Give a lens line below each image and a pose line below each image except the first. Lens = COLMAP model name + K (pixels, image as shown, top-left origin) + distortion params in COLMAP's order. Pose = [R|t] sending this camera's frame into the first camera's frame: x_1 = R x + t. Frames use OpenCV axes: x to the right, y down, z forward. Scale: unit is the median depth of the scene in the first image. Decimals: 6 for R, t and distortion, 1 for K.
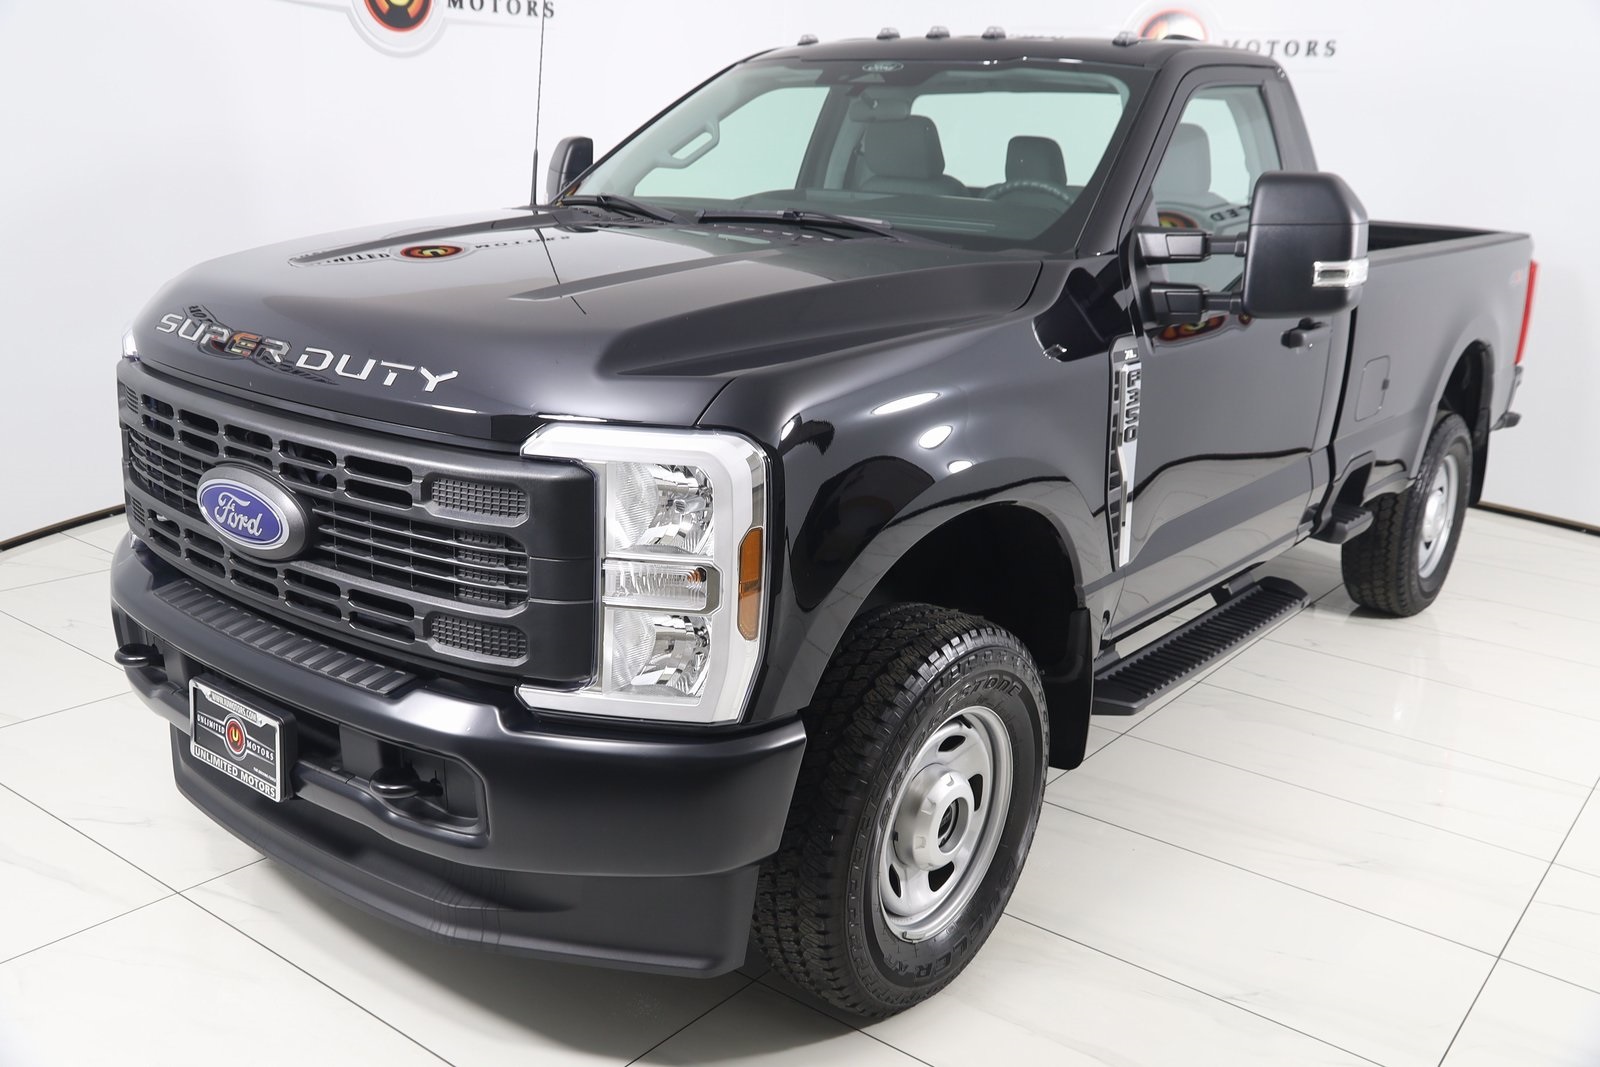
lens RADIAL K [[1416.4, 0, 802.9], [0, 1416.4, 512.7], [0, 0, 1]] dist [-0.045054, 0.151487]
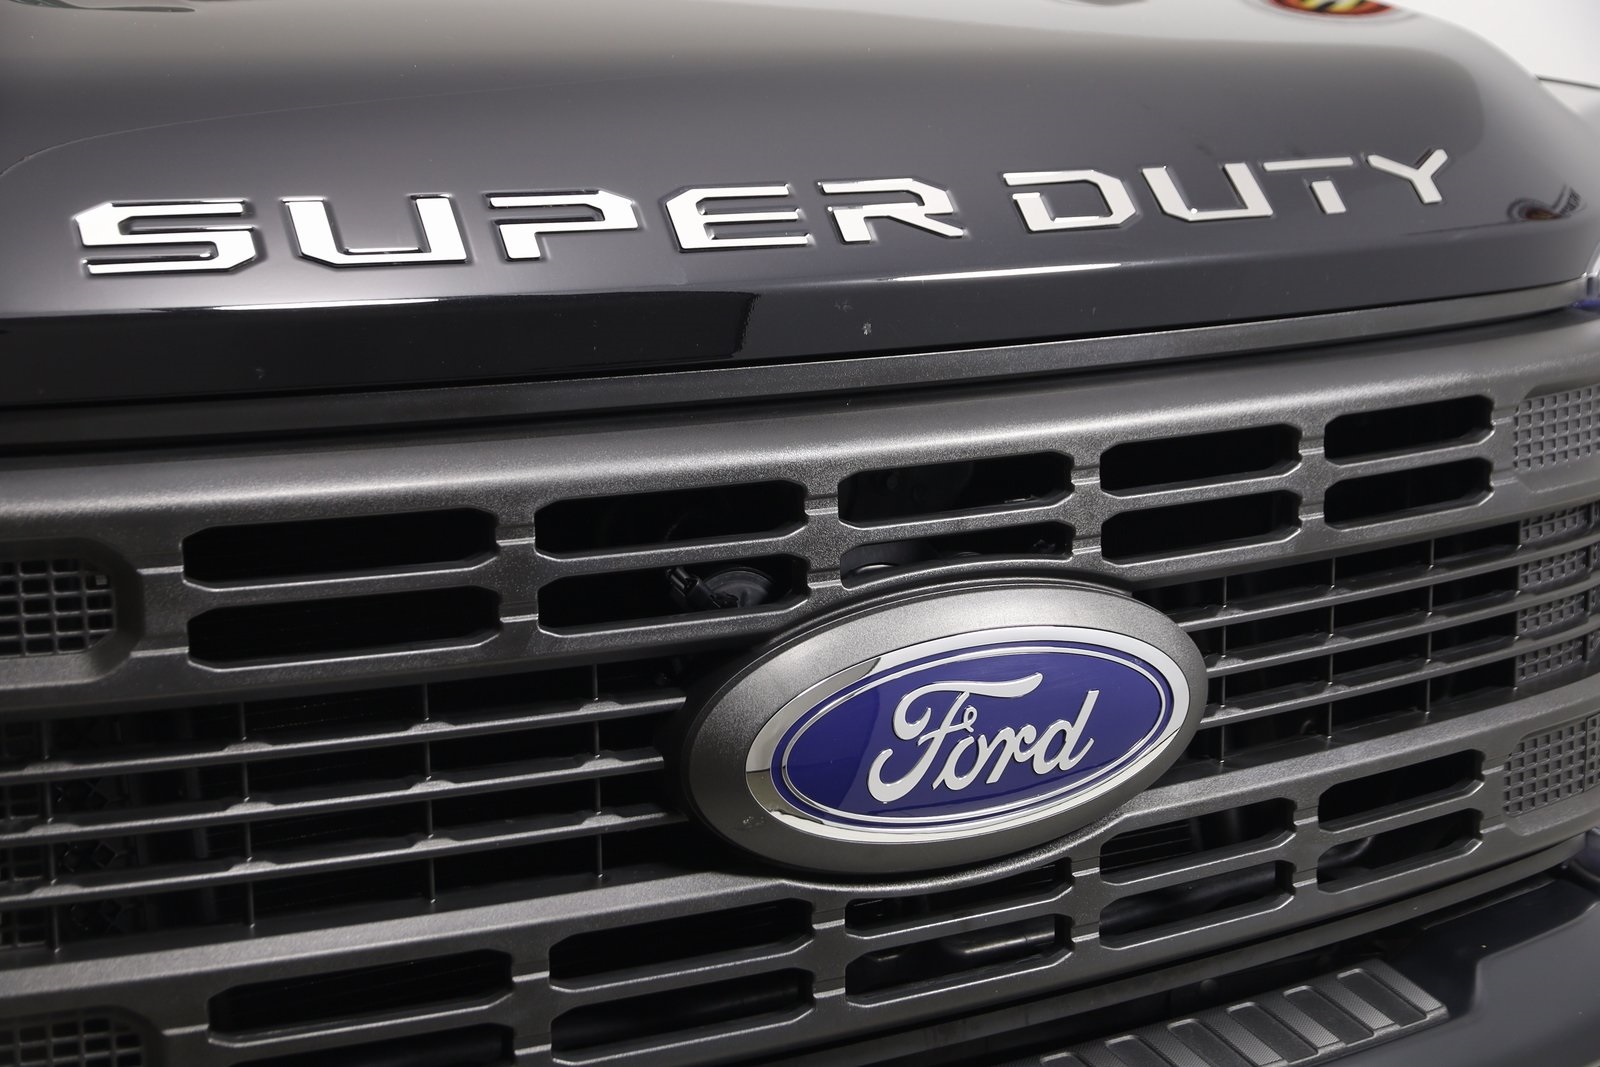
lens RADIAL K [[2749.1, 0, 805.0], [0, 2749.1, 527.3], [0, 0, 1]] dist [0.132966, 0.062594]
pose [[0.359560, -0.217588, 0.907399, -0.944711], [0.258958, 0.957504, 0.126990, -0.128769], [-0.896469, 0.189318, 0.400626, 0.775952]]
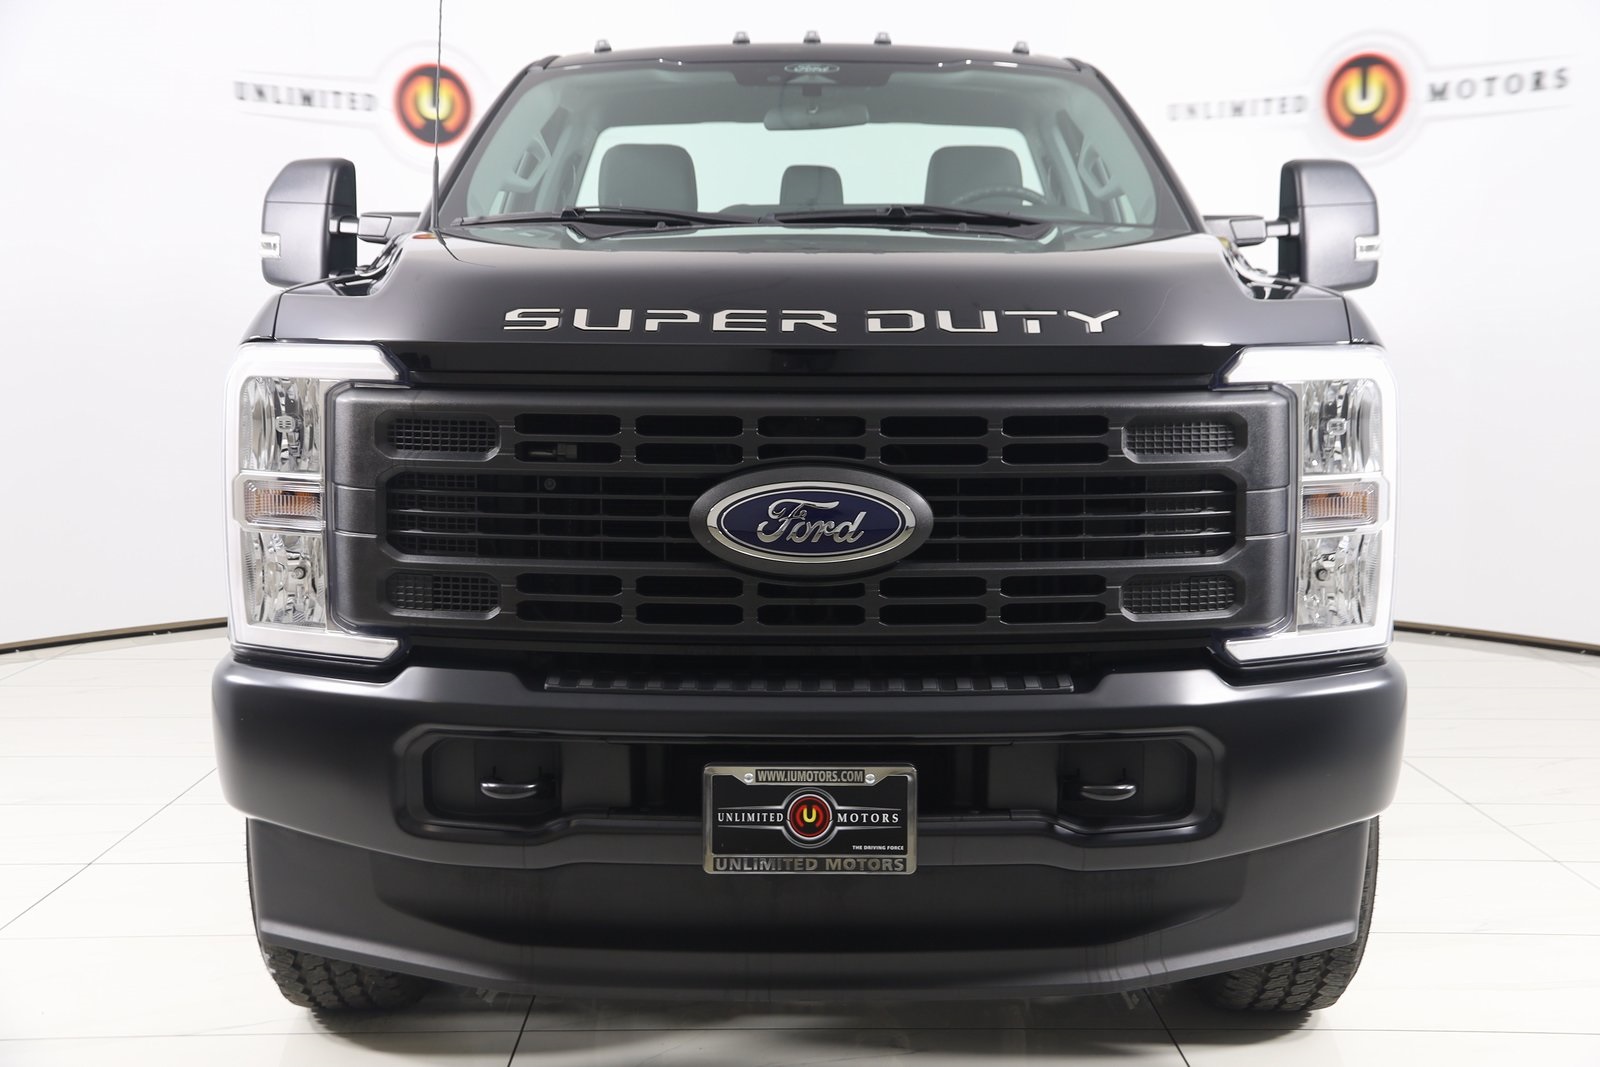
lens RADIAL K [[1879.8, 0, 804.7], [0, 1879.8, 533.0], [0, 0, 1]] dist [0.027421, 0.160811]
pose [[0.783486, -0.107892, 0.611971, -1.041545], [0.188020, 0.979810, -0.067973, 0.077243], [-0.592282, 0.168319, 0.787954, 0.165990]]
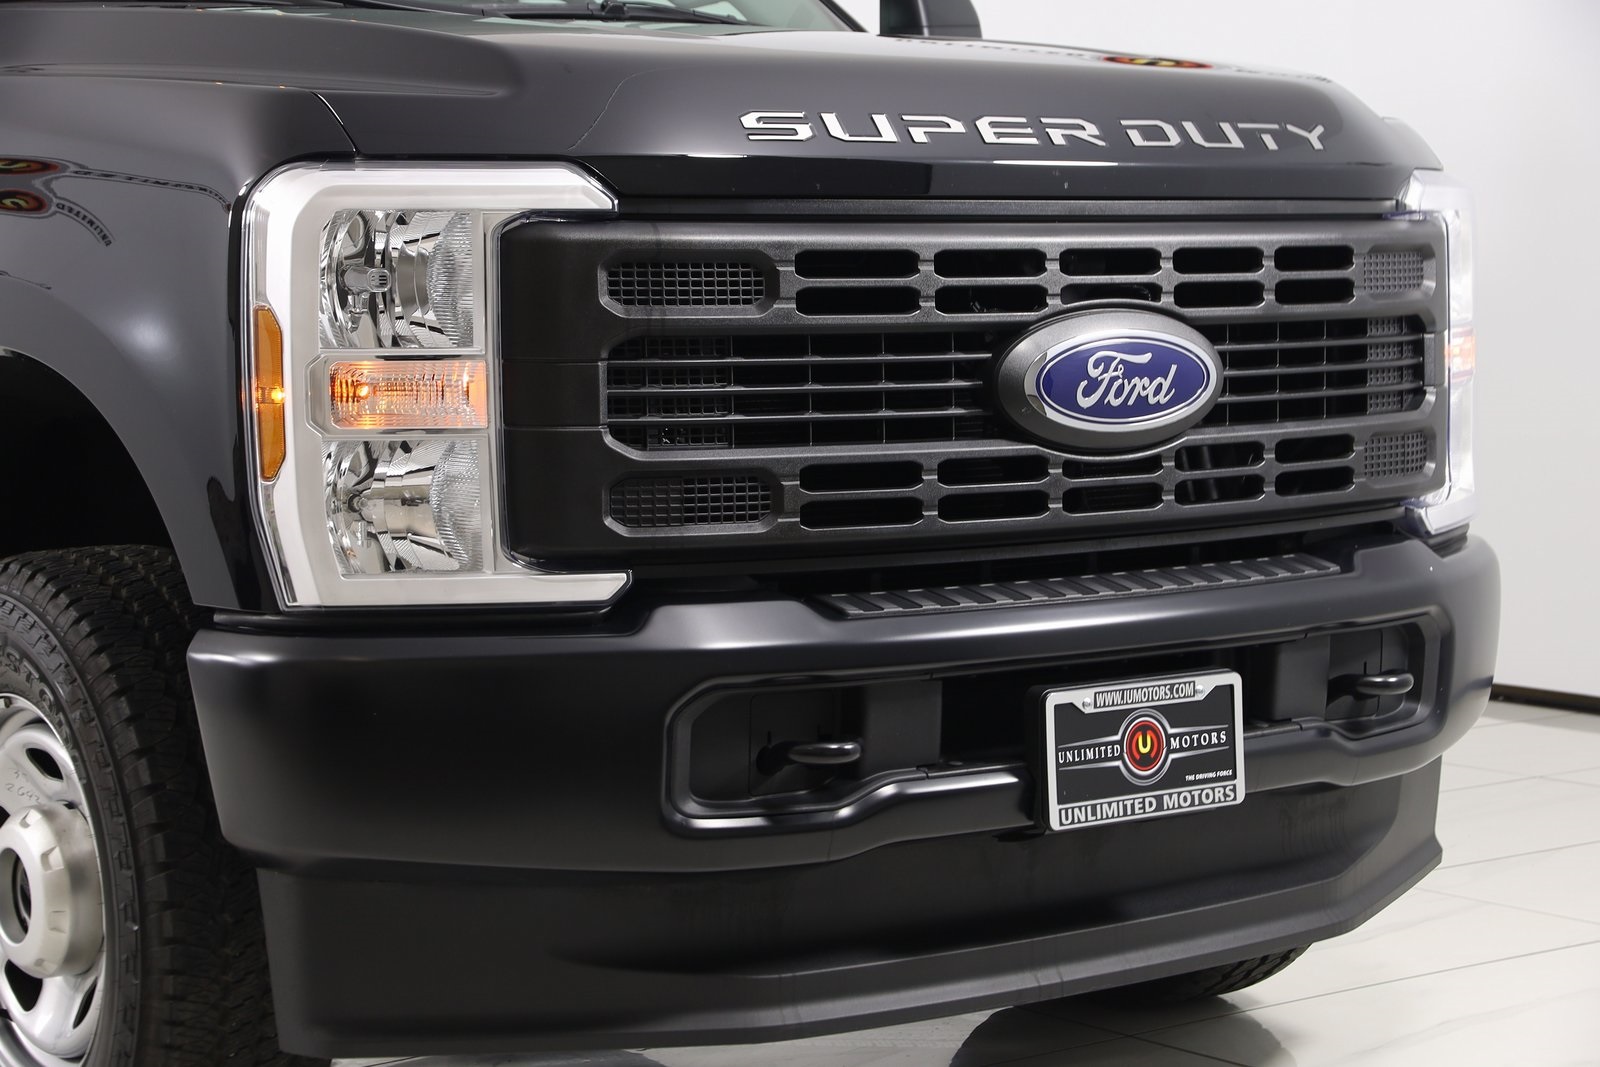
lens RADIAL K [[3174.5, 0, 799.2], [0, 3174.5, 531.5], [0, 0, 1]] dist [0.151993, -0.004471]
pose [[0.259961, -0.128115, 0.957082, -1.813555], [0.264949, 0.962583, 0.056887, -0.054107], [-0.928559, 0.238789, 0.284178, 0.735947]]
